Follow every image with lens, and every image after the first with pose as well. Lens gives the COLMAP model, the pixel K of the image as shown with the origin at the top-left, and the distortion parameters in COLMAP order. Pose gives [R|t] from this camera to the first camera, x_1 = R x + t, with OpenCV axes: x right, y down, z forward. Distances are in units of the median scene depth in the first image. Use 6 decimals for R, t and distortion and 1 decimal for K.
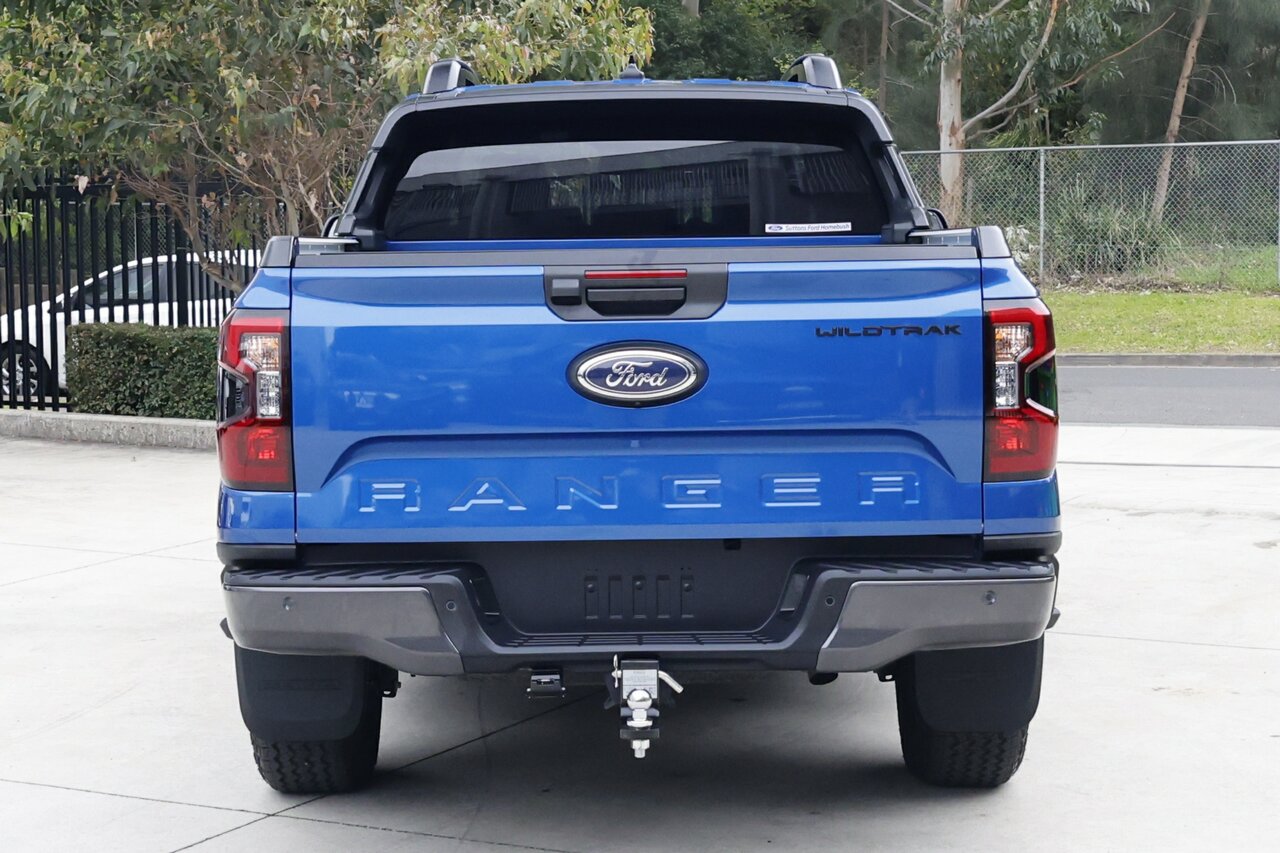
lens RADIAL K [[938.5, 0, 640.1], [0, 938.5, 407.5], [0, 0, 1]] dist [0.001646, -0.007390]
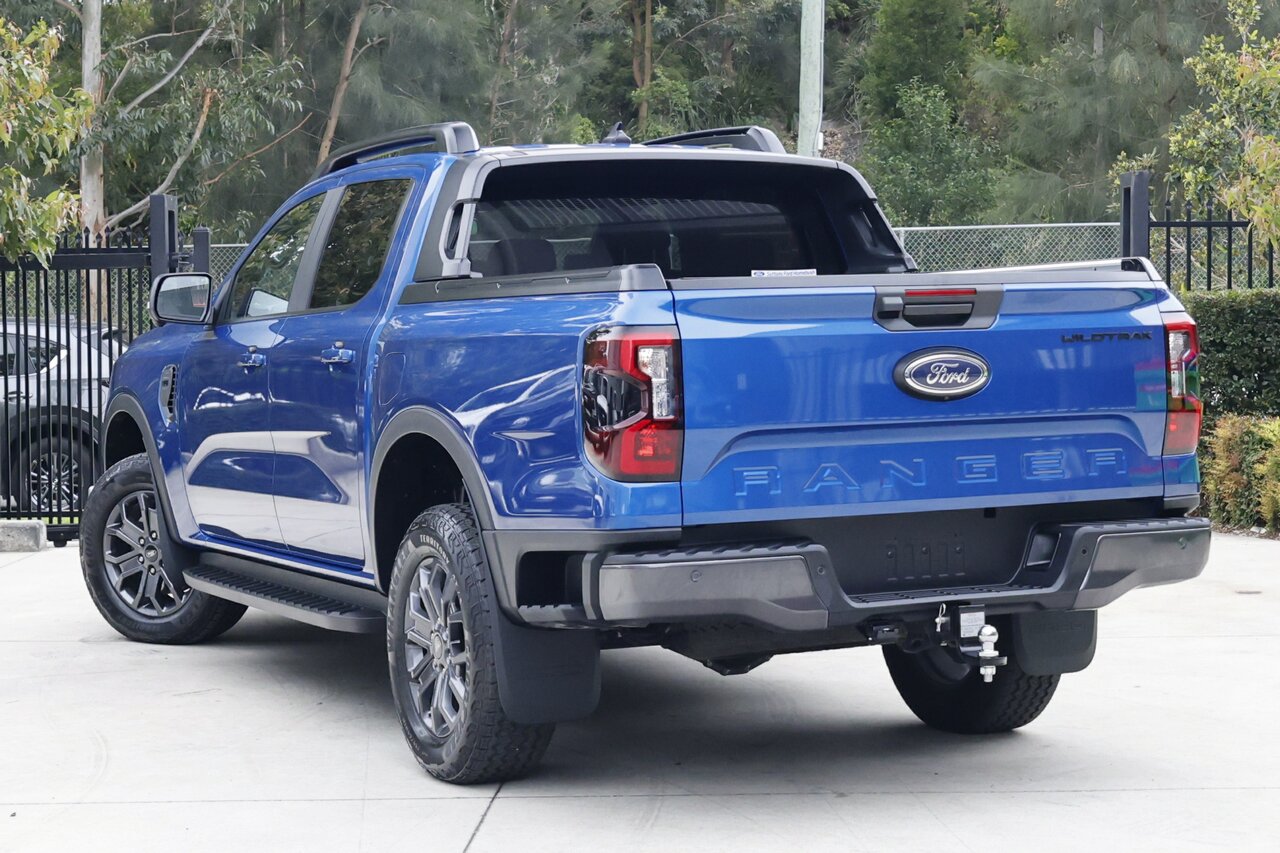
lens RADIAL K [[855.4, 0, 640.0], [0, 855.4, 426.5], [0, 0, 1]] dist [-0.009917, -0.002314]
pose [[0.987385, -0.035201, 0.154377, -0.576179], [0.038719, 0.999053, -0.019838, 0.040470], [-0.153532, 0.025565, 0.987813, -0.041730]]
